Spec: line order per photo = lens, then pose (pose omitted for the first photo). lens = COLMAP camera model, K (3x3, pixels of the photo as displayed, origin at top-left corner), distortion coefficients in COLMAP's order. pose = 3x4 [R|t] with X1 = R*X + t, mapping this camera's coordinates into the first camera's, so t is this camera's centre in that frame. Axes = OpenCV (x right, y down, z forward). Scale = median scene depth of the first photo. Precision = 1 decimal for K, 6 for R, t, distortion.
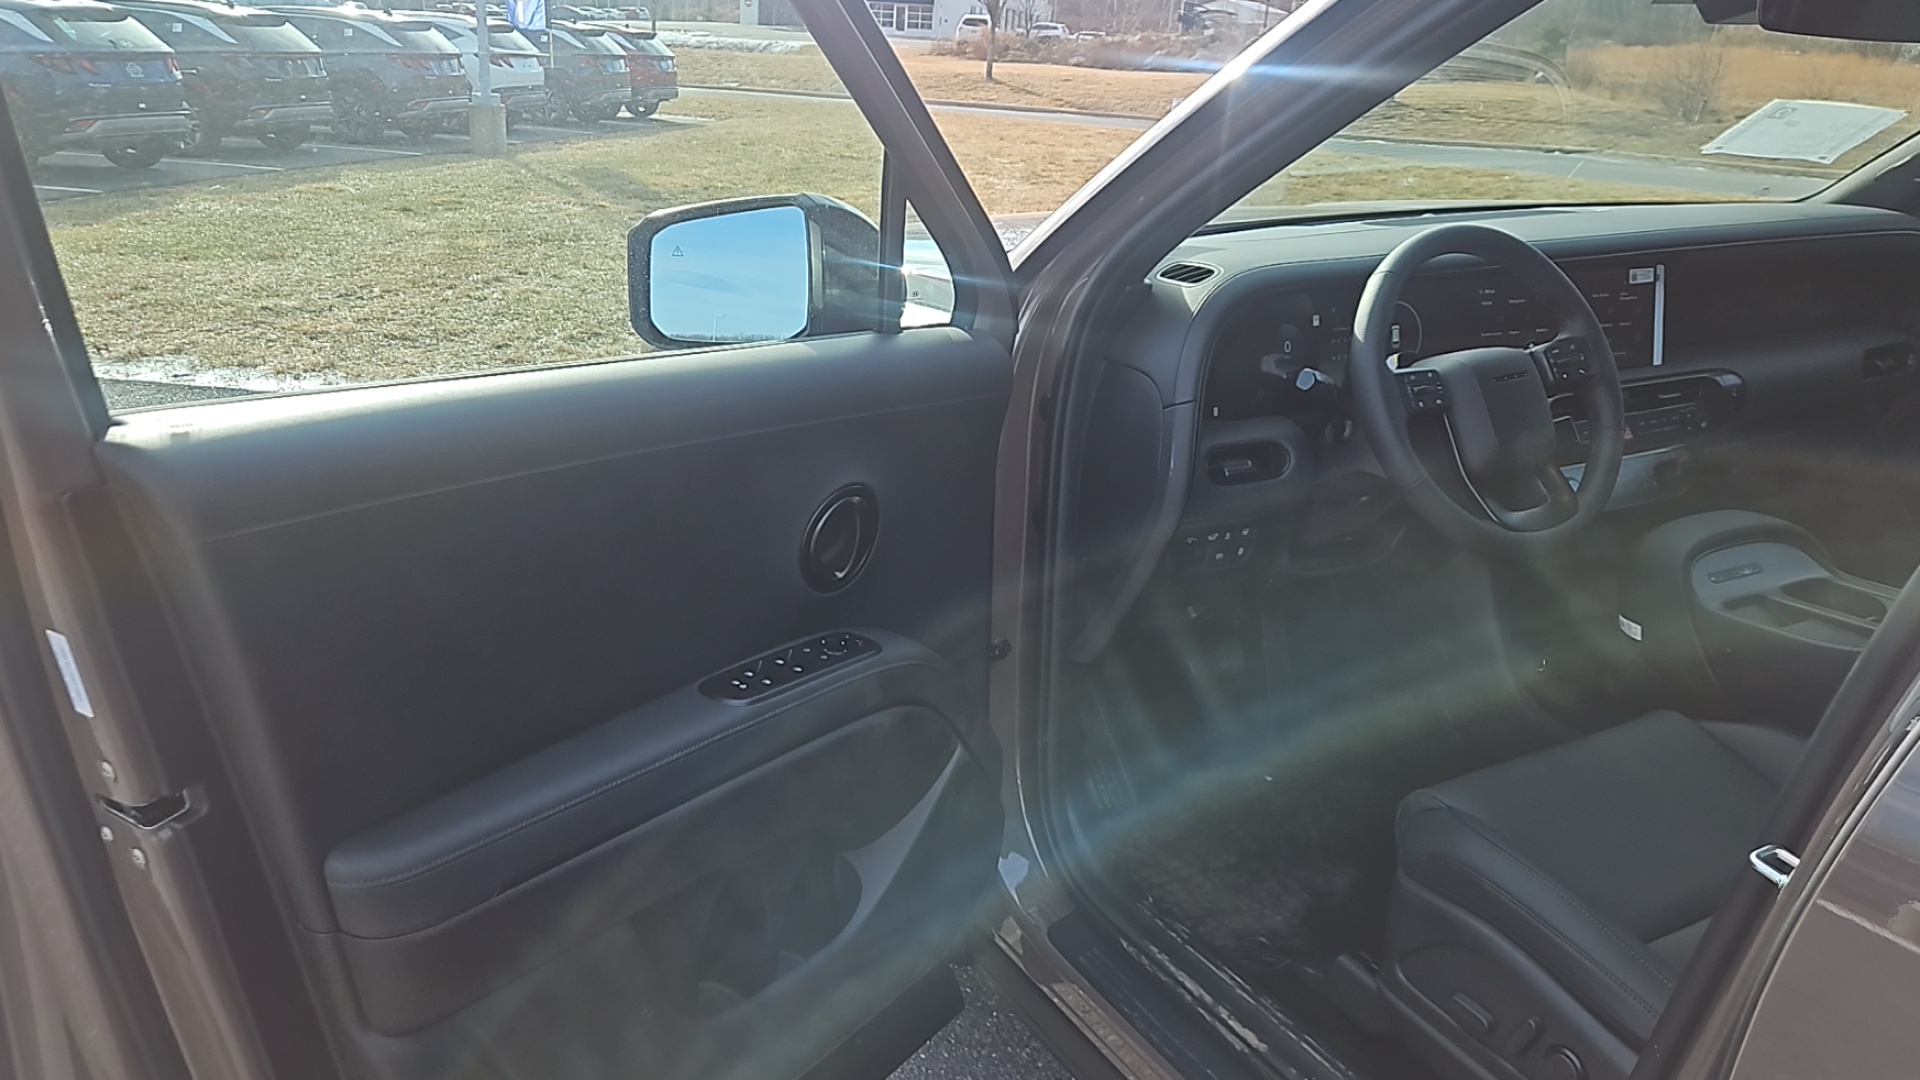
lens RADIAL K [[1415.2, 0, 961.7], [0, 1415.2, 537.2], [0, 0, 1]] dist [0.066378, -0.025581]
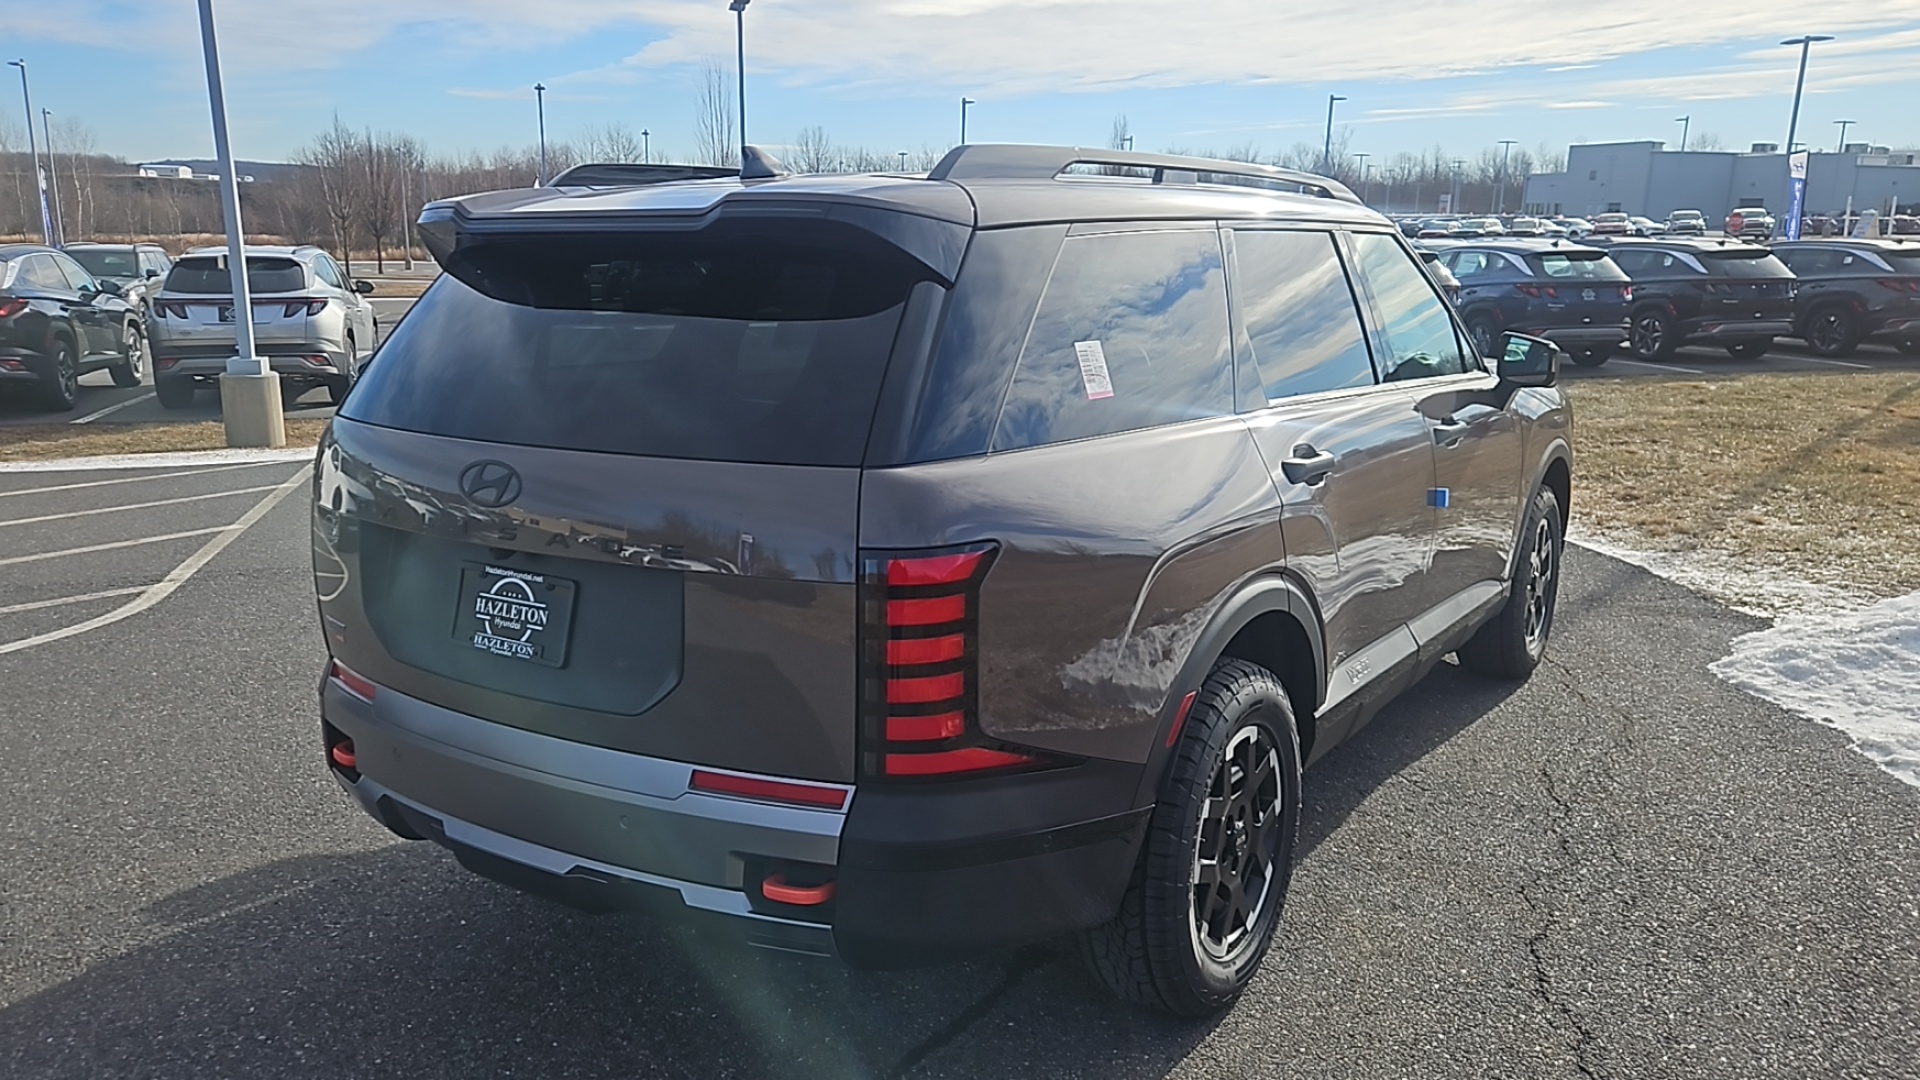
lens RADIAL K [[1415.2, 0, 970.0], [0, 1415.2, 555.6], [0, 0, 1]] dist [0.066378, -0.025581]
pose [[0.453366, 0.168051, -0.875339, 0.276544], [-0.284296, 0.958035, 0.036681, 0.017678], [0.844769, 0.232225, 0.482117, -0.051691]]
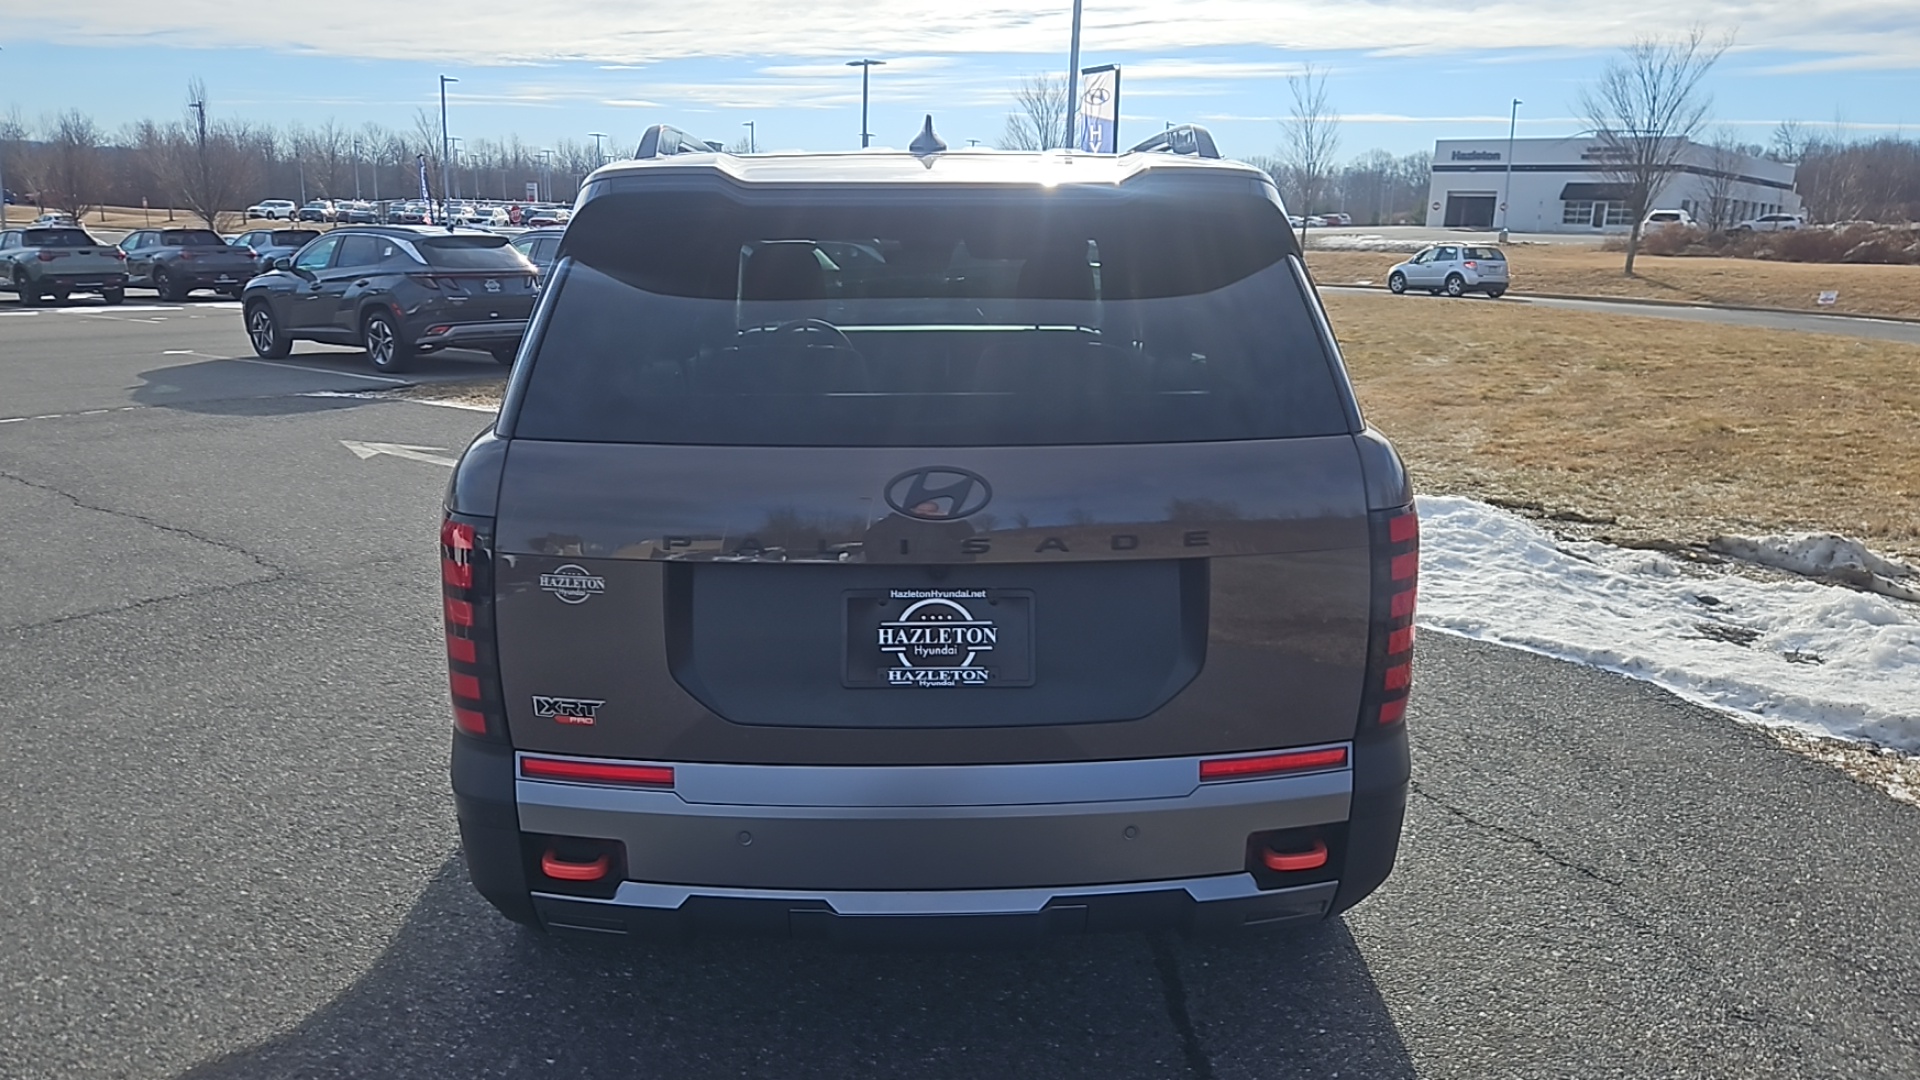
lens RADIAL K [[1415.2, 0, 958.9], [0, 1415.2, 535.2], [0, 0, 1]] dist [0.066378, -0.025581]
pose [[0.882565, 0.077603, -0.463742, 0.190312], [-0.138475, 0.985442, -0.098630, 0.044789], [0.449337, 0.151264, 0.880463, -0.131979]]
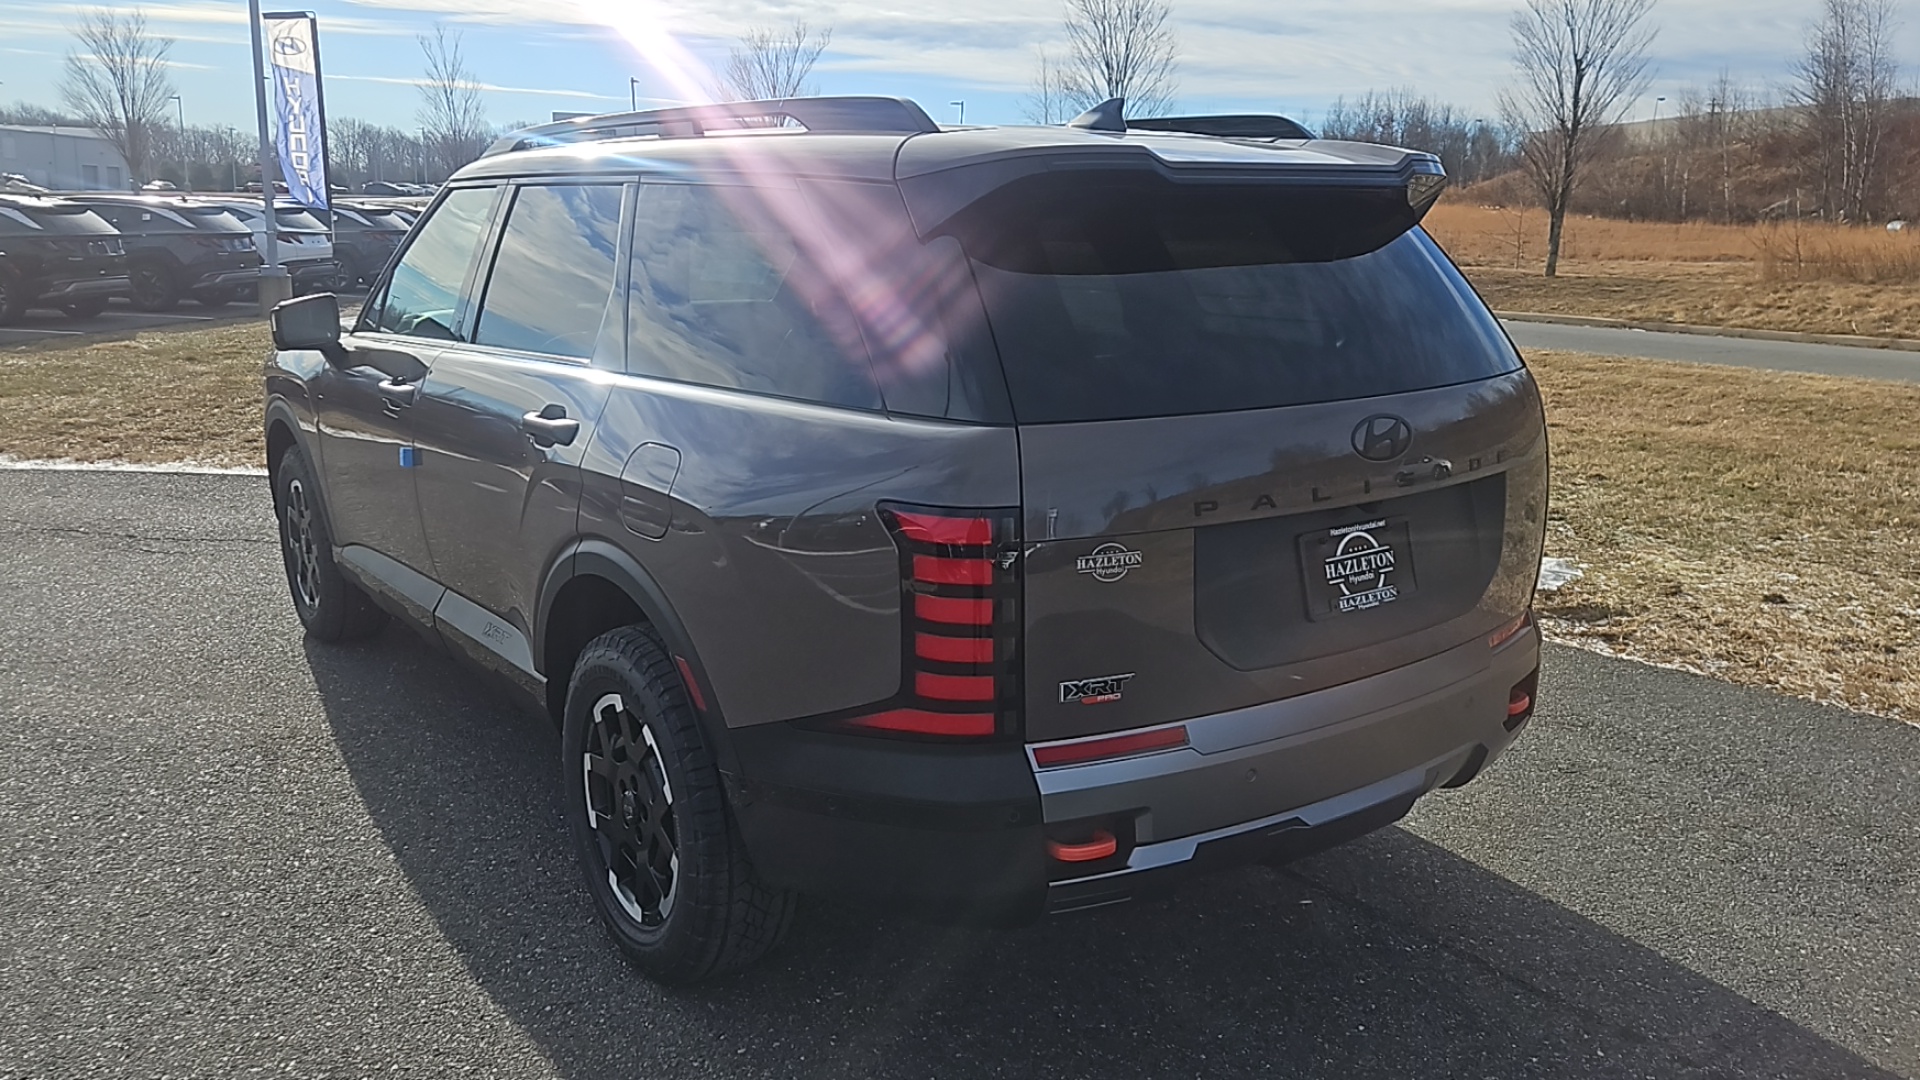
lens RADIAL K [[1415.2, 0, 951.1], [0, 1415.2, 536.0], [0, 0, 1]] dist [0.066378, -0.025581]
pose [[0.993692, -0.041937, 0.104008, 0.074620], [0.052879, 0.993088, -0.104789, 0.051513], [-0.098894, 0.109628, 0.989041, -0.159056]]
